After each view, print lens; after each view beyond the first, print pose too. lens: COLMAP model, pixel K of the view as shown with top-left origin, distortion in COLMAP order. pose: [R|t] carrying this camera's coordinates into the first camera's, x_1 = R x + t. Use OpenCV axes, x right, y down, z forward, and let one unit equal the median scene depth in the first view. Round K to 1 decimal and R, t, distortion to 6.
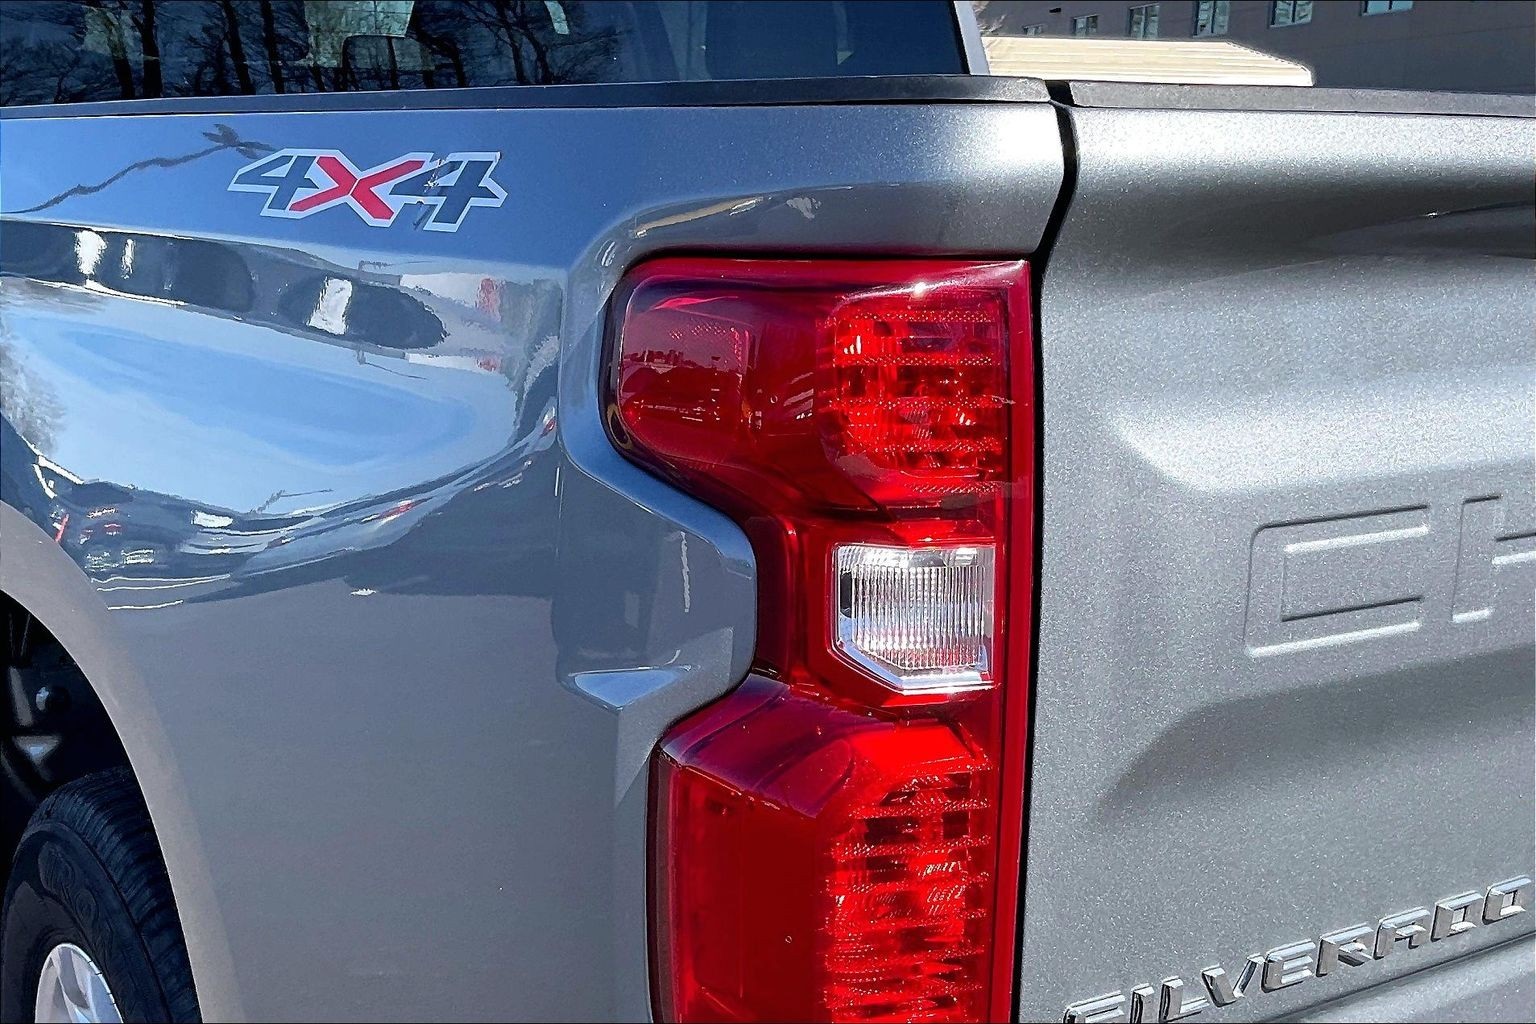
lens RADIAL K [[1268.0, 0, 771.2], [0, 1268.0, 505.3], [0, 0, 1]] dist [0.116620, -0.216878]
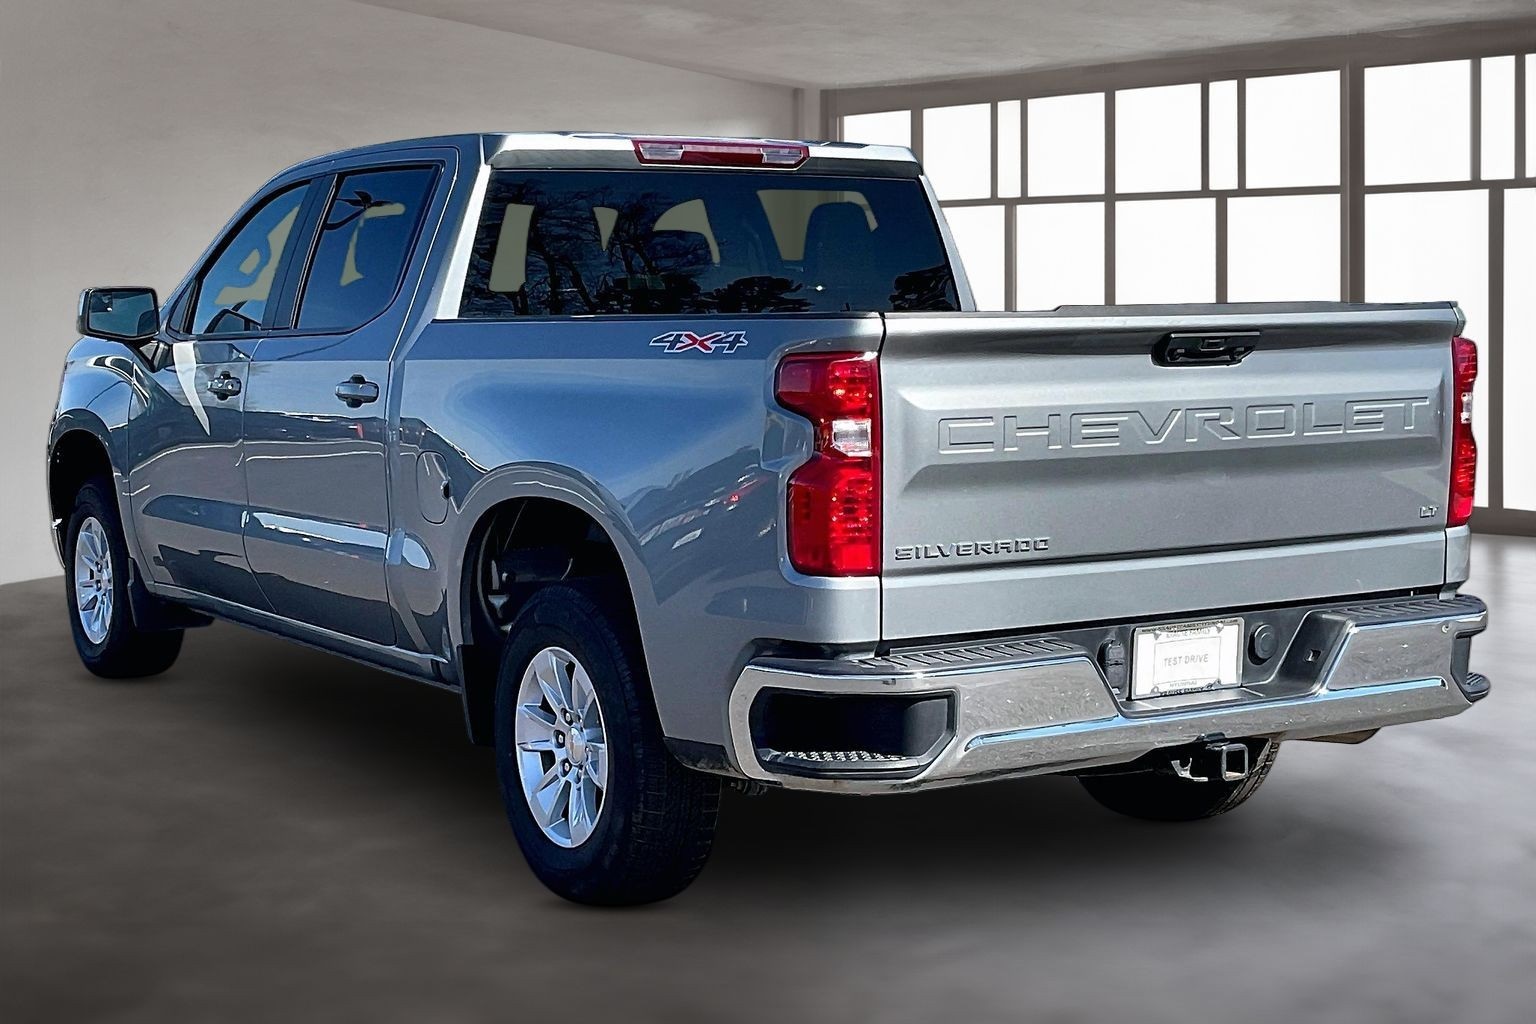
lens RADIAL K [[2323.9, 0, 757.3], [0, 2323.9, 463.1], [0, 0, 1]] dist [0.115242, -0.026301]
pose [[0.996055, -0.011700, -0.087962, 0.439719], [-0.006860, 0.978148, -0.207797, 1.623674], [0.088471, 0.207580, 0.974209, -5.940273]]
